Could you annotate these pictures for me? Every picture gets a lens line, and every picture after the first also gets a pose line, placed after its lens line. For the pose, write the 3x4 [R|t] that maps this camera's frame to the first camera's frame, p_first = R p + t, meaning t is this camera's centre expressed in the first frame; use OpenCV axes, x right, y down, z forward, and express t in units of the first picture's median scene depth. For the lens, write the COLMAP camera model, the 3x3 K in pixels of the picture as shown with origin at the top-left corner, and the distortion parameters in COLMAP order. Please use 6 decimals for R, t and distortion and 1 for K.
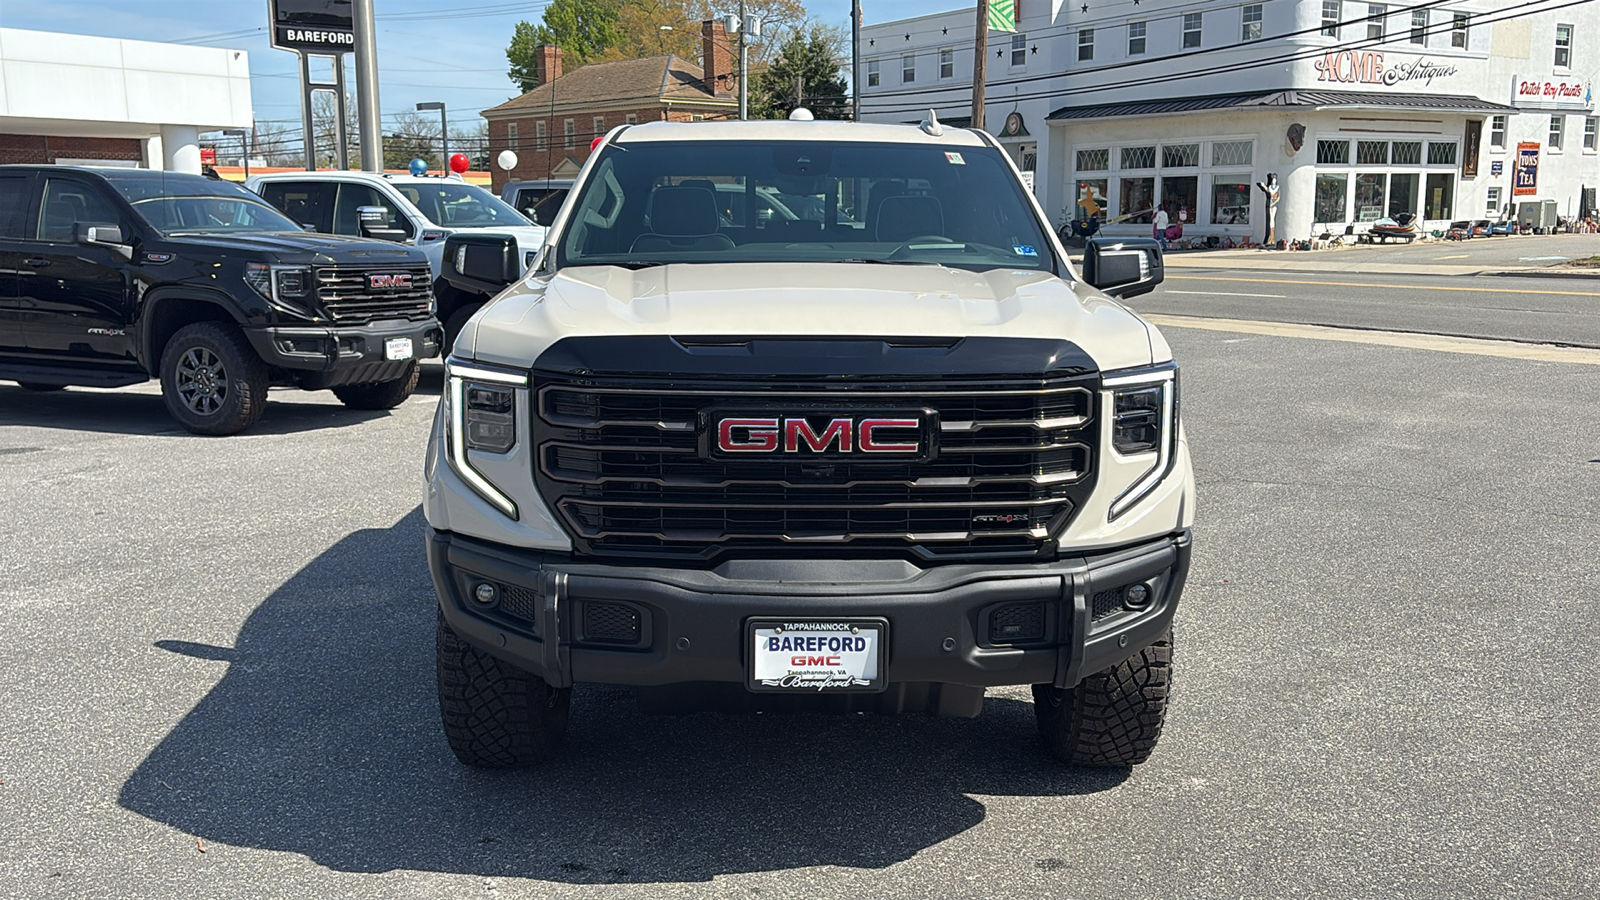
lens RADIAL K [[1518.4, 0, 800.0], [0, 1518.4, 450.0], [0, 0, 1]] dist [0.000951, 0.013940]
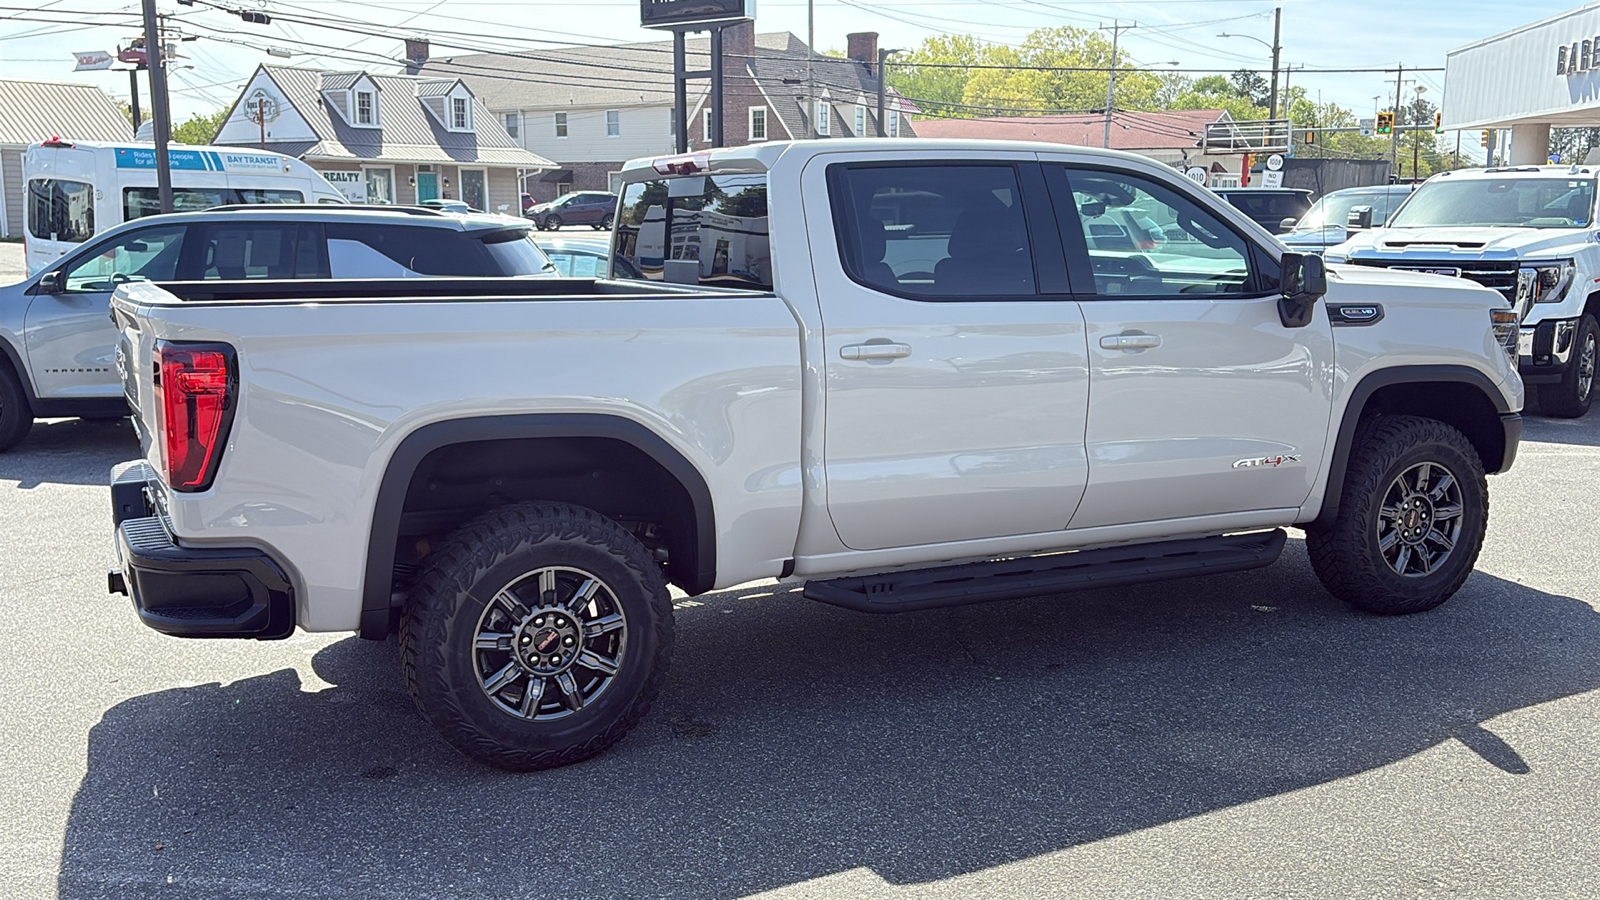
lens RADIAL K [[1470.0, 0, 789.6], [0, 1470.0, 469.7], [0, 0, 1]] dist [0.034857, -0.017810]
pose [[-0.422237, -0.153787, 0.893345, -0.118312], [0.150525, 0.959927, 0.236395, -0.034360], [-0.893900, 0.234285, -0.382168, 0.203595]]
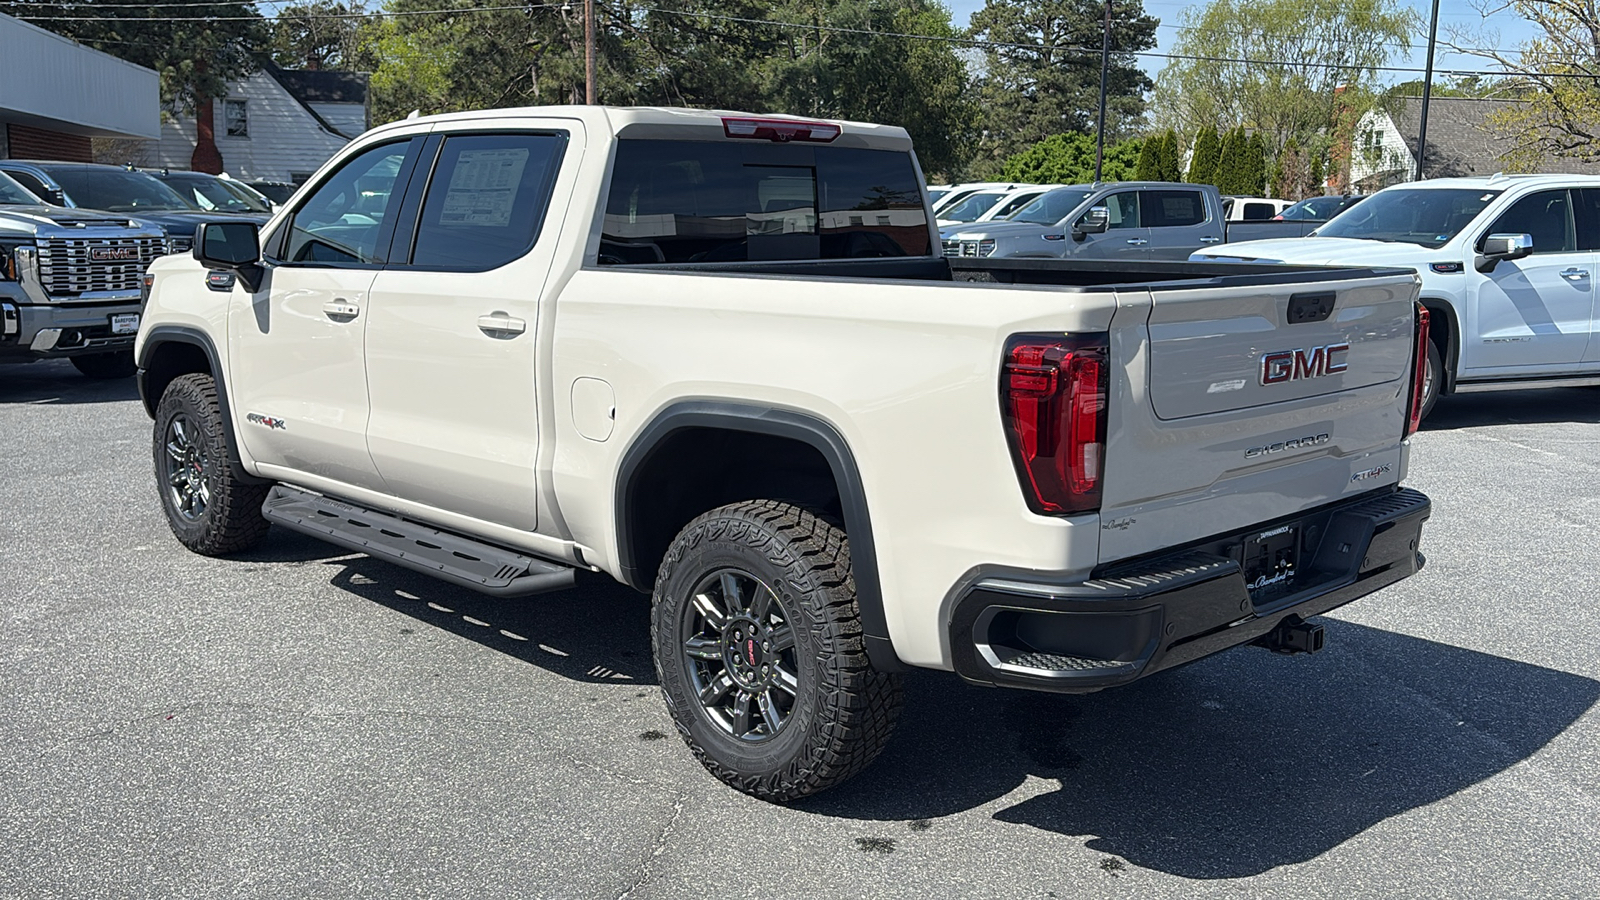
lens RADIAL K [[1475.6, 0, 785.1], [0, 1475.6, 467.6], [0, 0, 1]] dist [0.051265, -0.064405]
pose [[-0.733608, 0.106187, -0.671225, 0.079091], [-0.122218, 0.950996, 0.284024, -0.038711], [0.668492, 0.290398, -0.684680, 0.244598]]
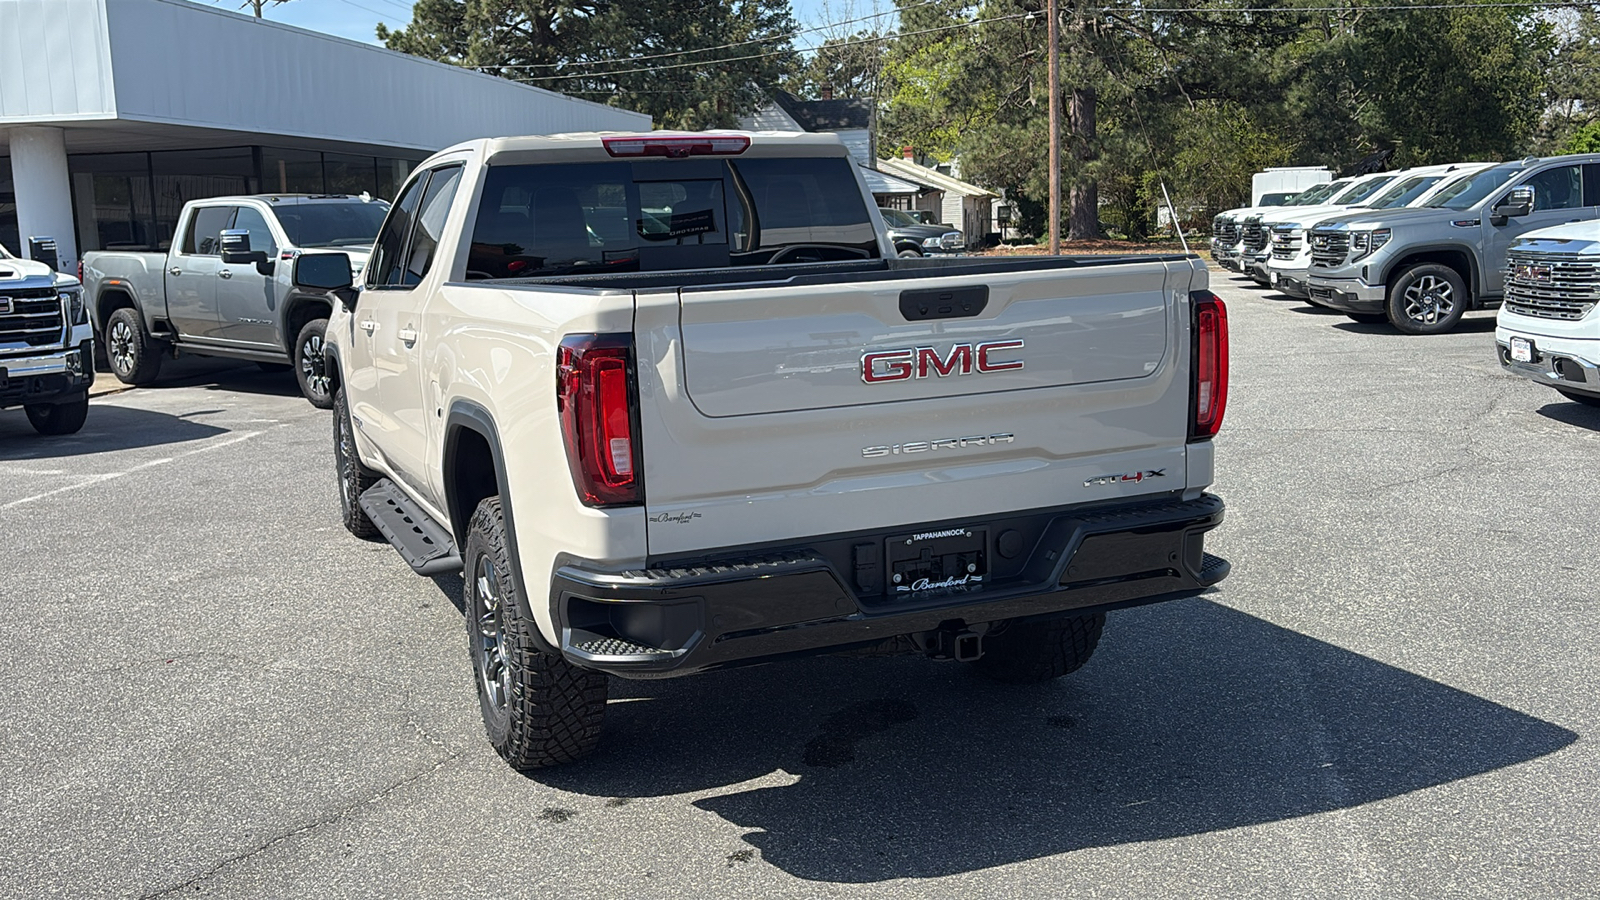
lens RADIAL K [[1469.9, 0, 739.8], [0, 1469.9, 465.9], [0, 0, 1]] dist [0.042146, -0.026159]
pose [[-0.936751, 0.088467, -0.338631, 0.038087], [-0.020528, 0.951974, 0.305489, -0.043016], [0.349393, 0.293119, -0.889947, 0.274978]]
